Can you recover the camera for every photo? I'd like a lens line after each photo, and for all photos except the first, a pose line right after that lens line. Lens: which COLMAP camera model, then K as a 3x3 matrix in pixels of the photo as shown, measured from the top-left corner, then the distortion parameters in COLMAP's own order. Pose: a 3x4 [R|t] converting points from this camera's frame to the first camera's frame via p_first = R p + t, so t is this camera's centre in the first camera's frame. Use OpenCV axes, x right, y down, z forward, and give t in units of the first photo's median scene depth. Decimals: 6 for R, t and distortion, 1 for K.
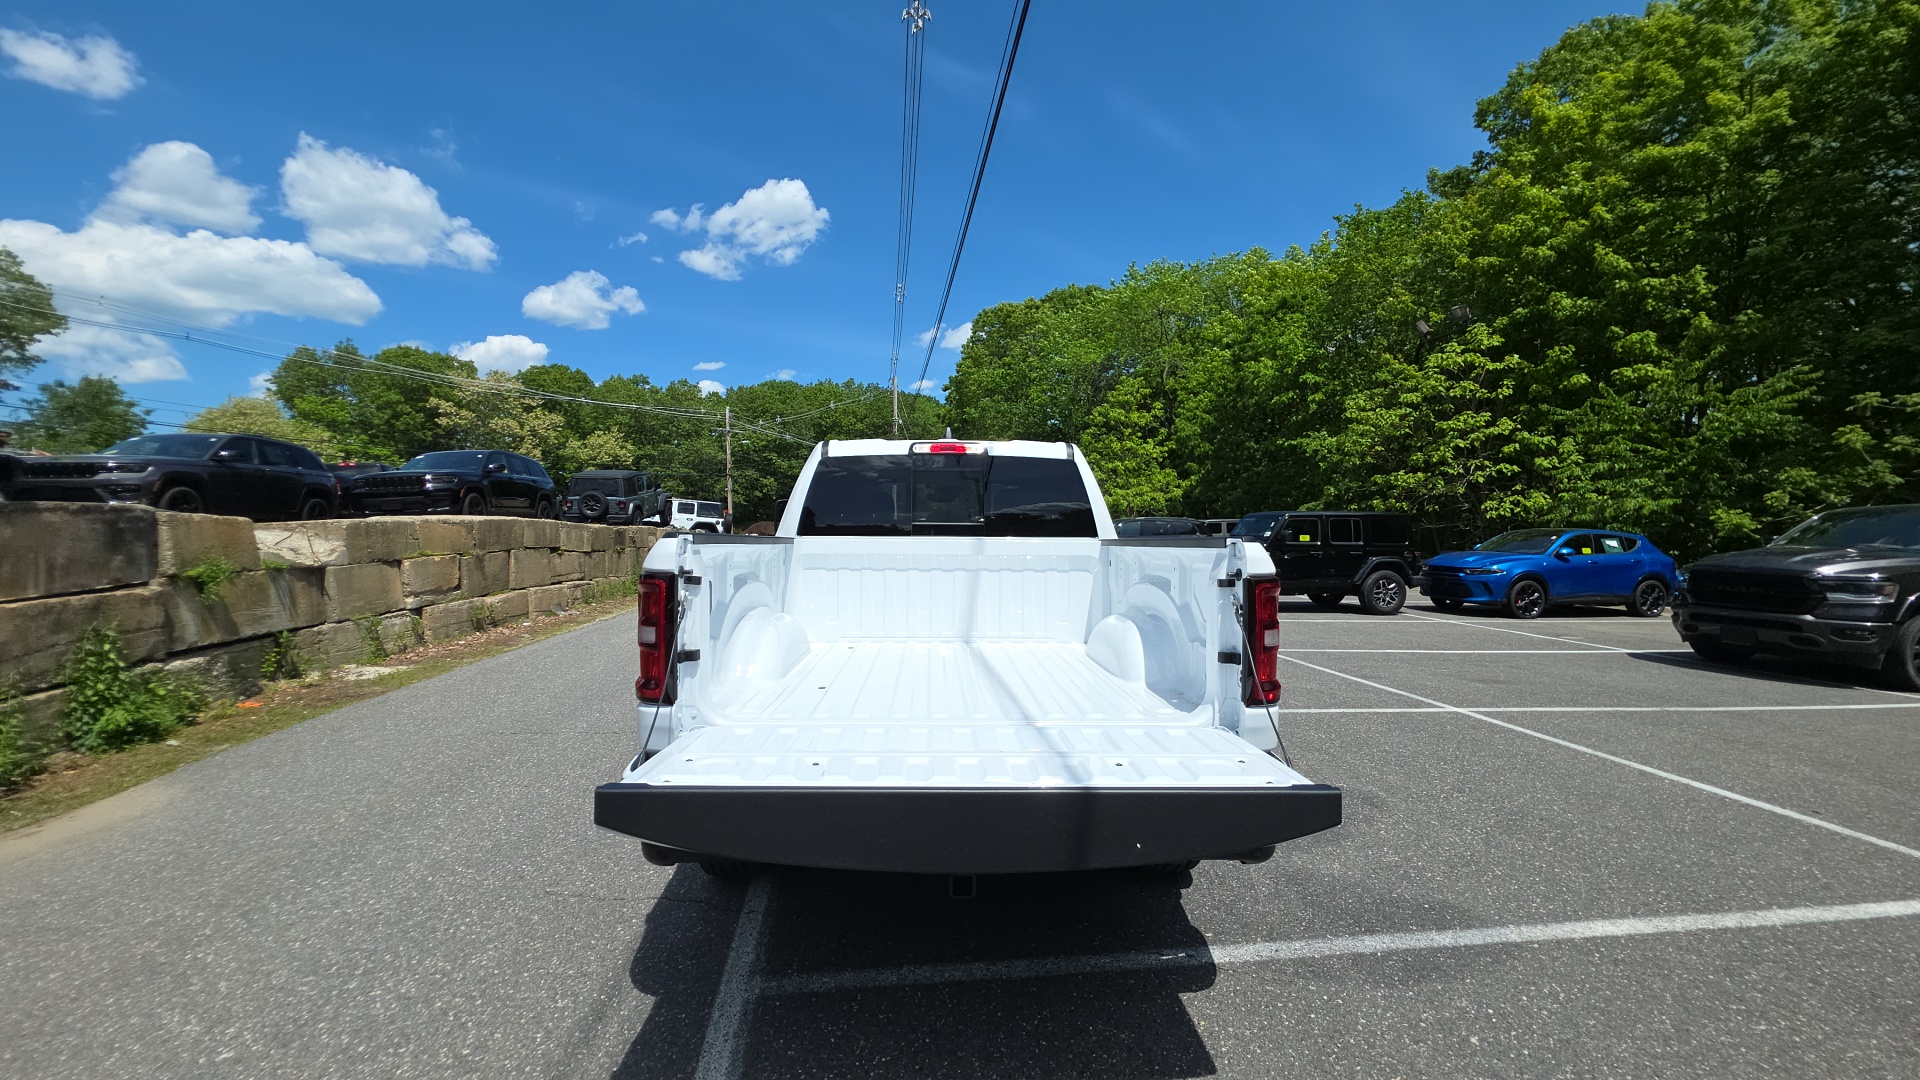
lens RADIAL K [[761.0, 0, 950.5], [0, 761.0, 538.5], [0, 0, 1]] dist [0.013752, -0.008261]
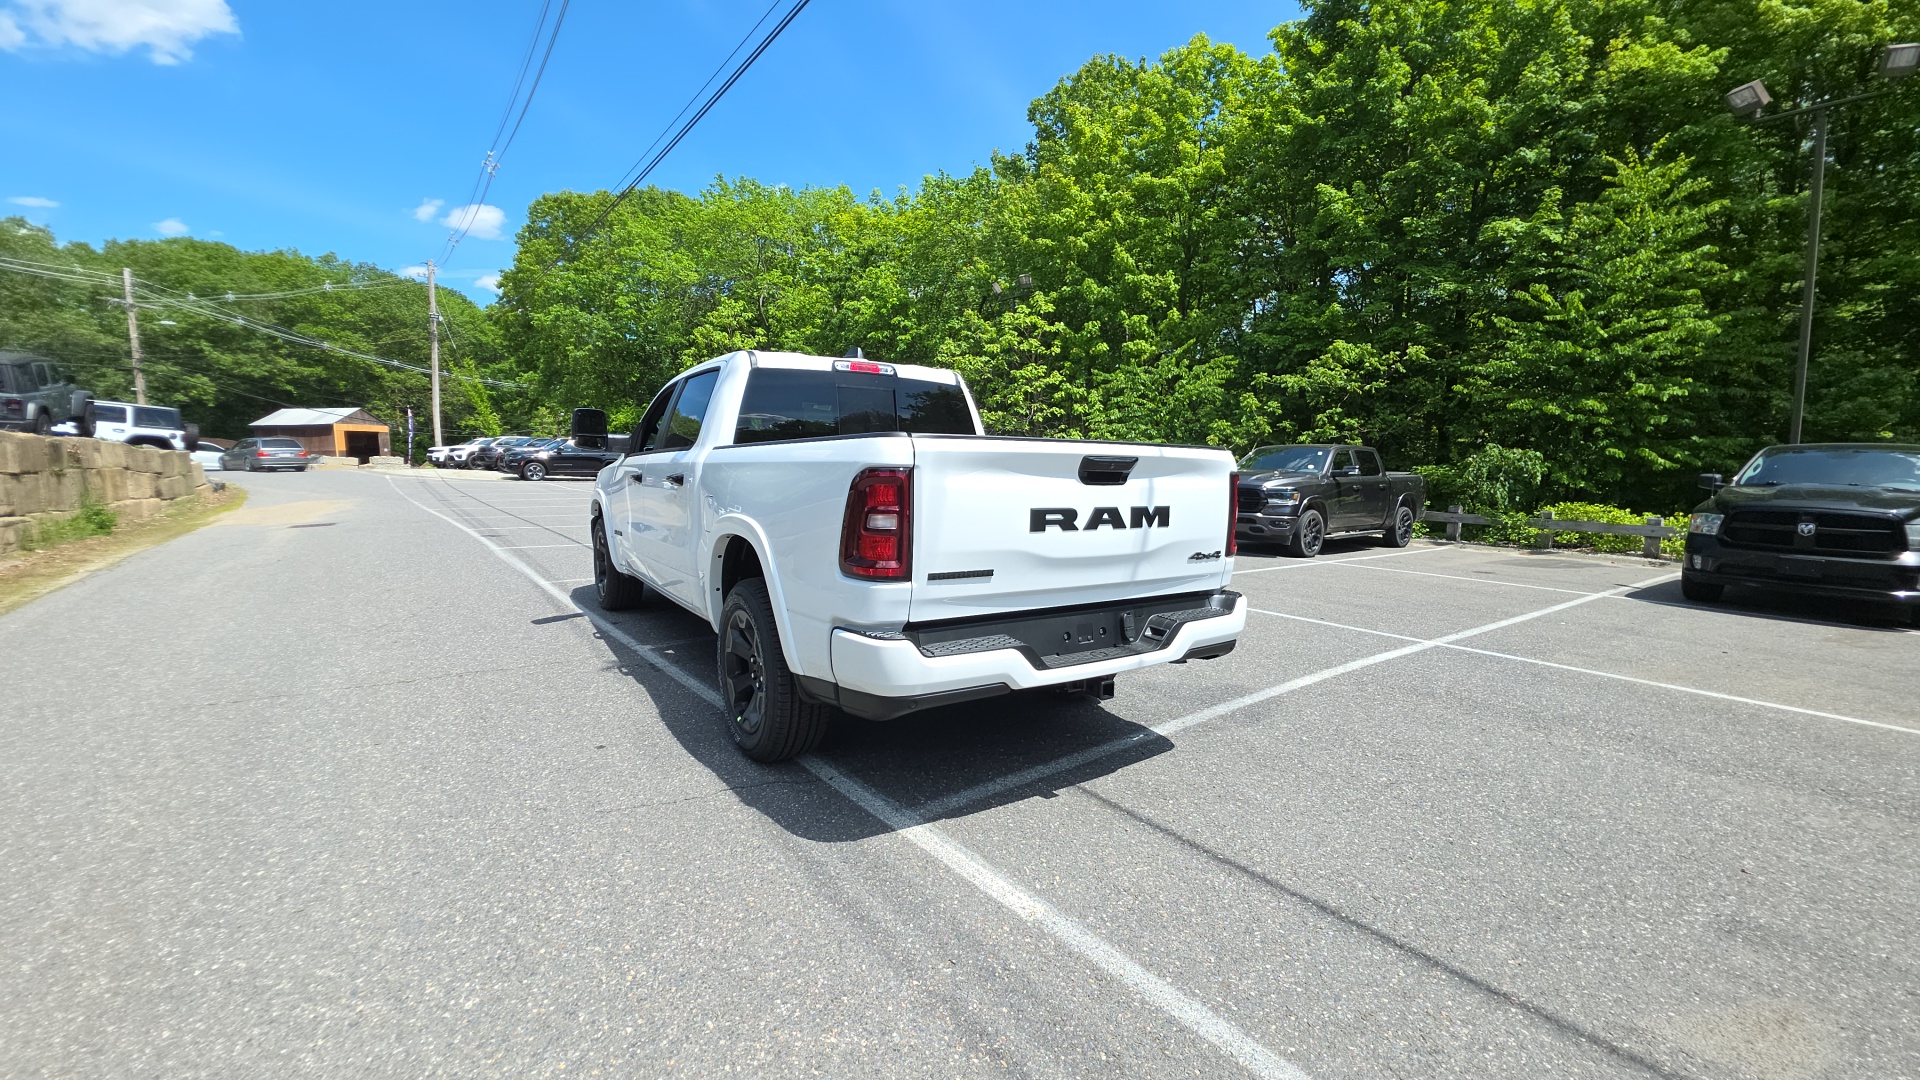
lens RADIAL K [[761.0, 0, 950.5], [0, 761.0, 538.5], [0, 0, 1]] dist [0.013752, -0.008261]
pose [[0.849823, -0.041576, 0.525426, -0.149721], [-0.007763, 0.995788, 0.091351, 0.007537], [-0.527011, -0.081712, 0.845921, -0.002458]]
